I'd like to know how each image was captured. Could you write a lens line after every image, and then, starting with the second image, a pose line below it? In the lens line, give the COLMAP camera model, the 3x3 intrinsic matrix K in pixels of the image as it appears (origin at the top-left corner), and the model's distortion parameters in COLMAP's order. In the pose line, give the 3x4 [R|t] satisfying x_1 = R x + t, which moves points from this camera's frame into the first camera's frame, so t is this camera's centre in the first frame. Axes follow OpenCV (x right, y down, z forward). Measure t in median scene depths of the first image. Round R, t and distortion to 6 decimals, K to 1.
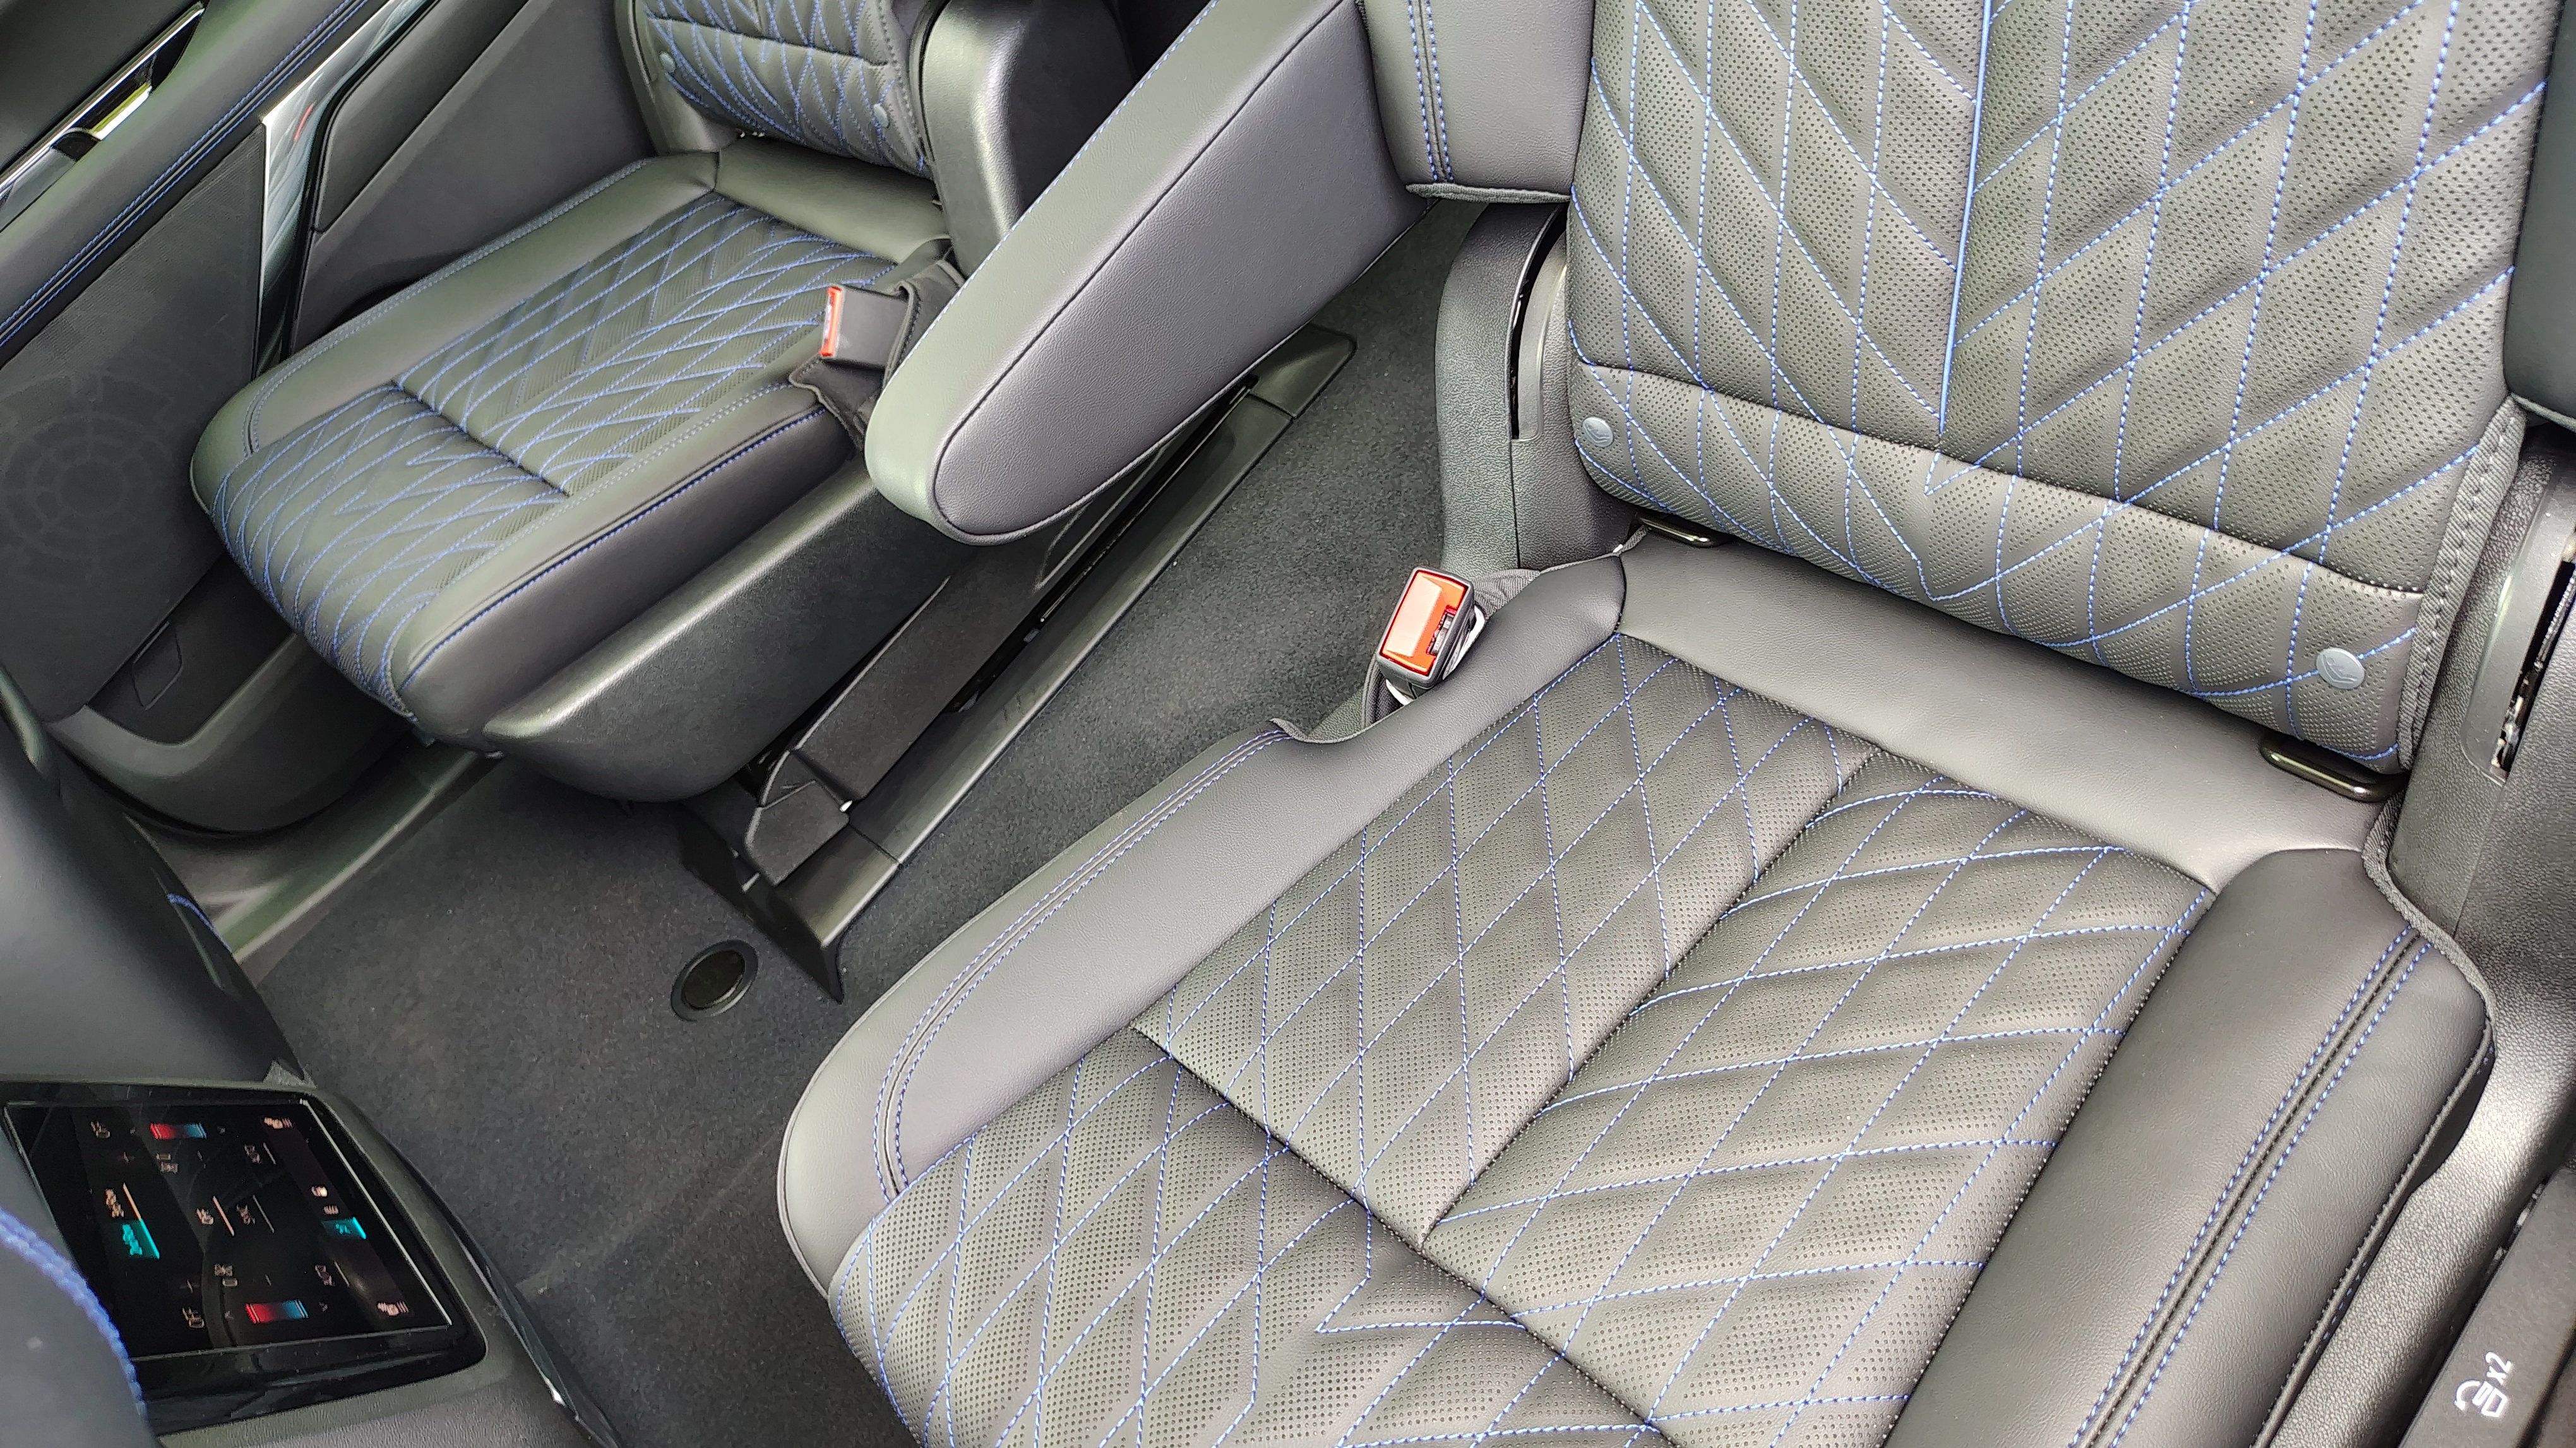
lens RADIAL K [[1794.3, 0, 1299.1], [0, 1794.3, 695.5], [0, 0, 1]] dist [0.029237, -0.081083]
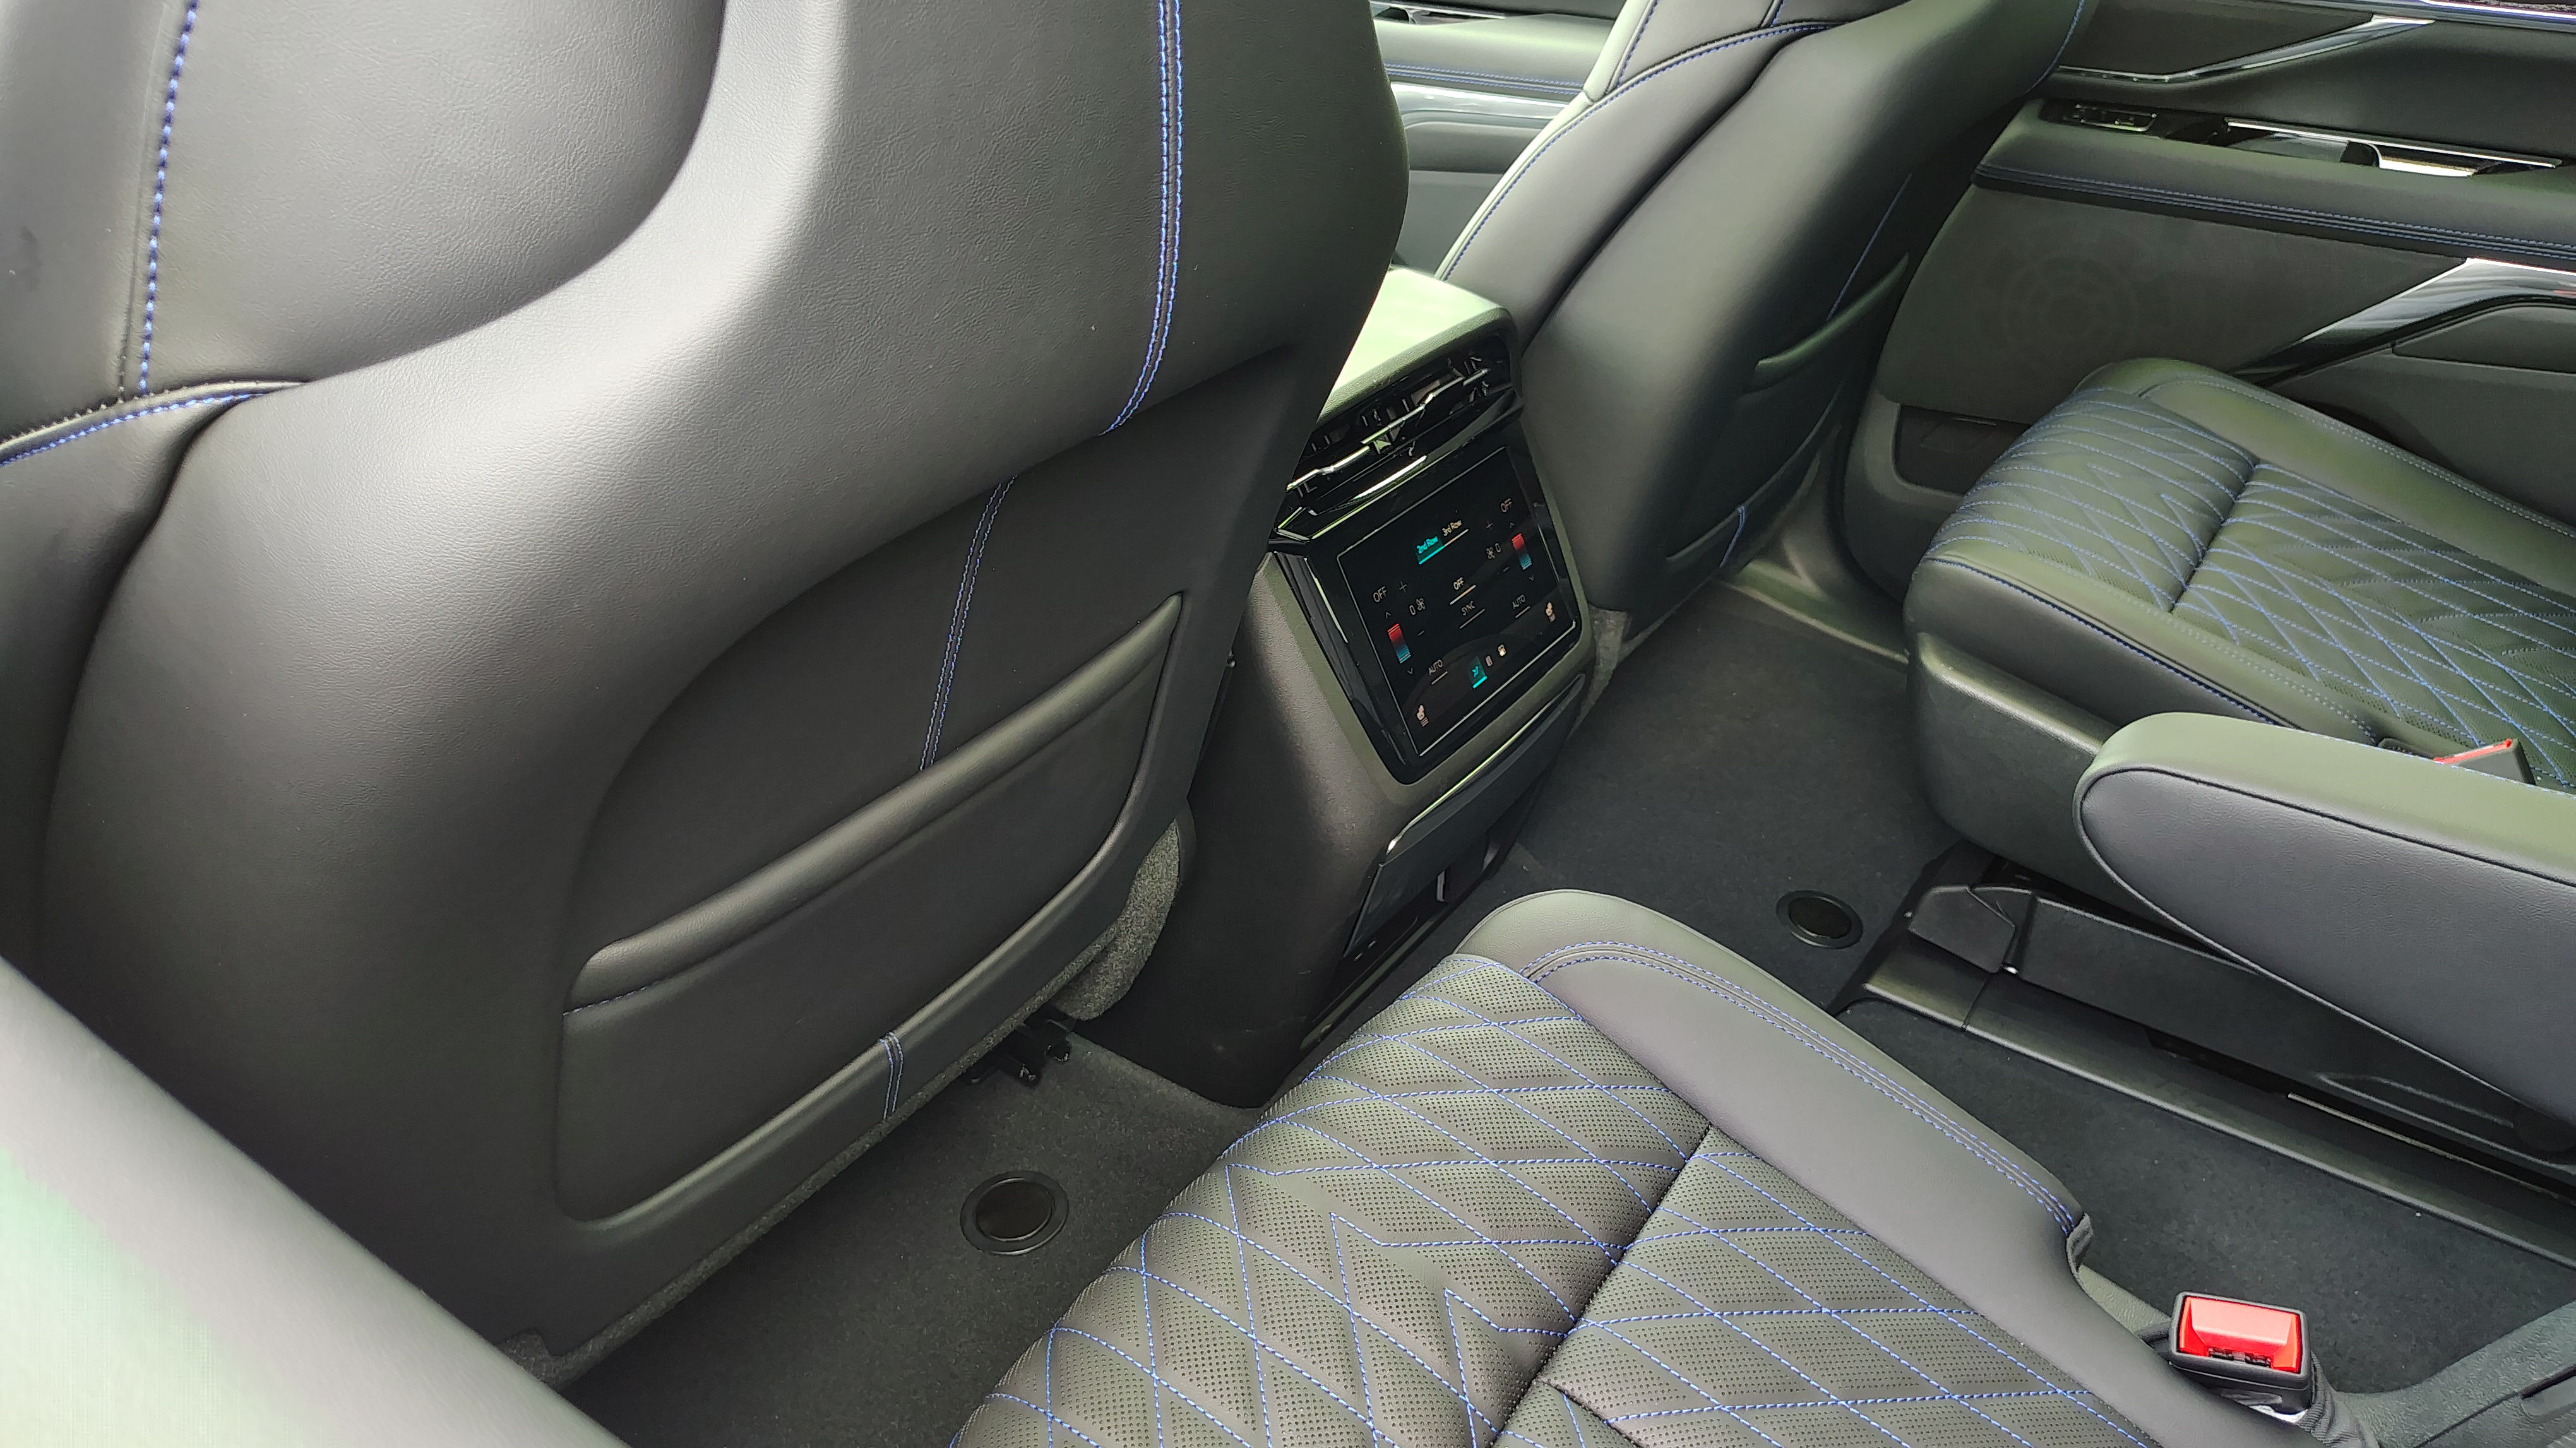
lens RADIAL K [[1807.3, 0, 1288.0], [0, 1807.3, 724.0], [0, 0, 1]] dist [-0.054908, -0.002811]
pose [[0.107069, 0.810487, -0.575887, 0.209146], [-0.800301, 0.413945, 0.433782, -0.127152], [0.589961, 0.414439, 0.692955, -0.016696]]
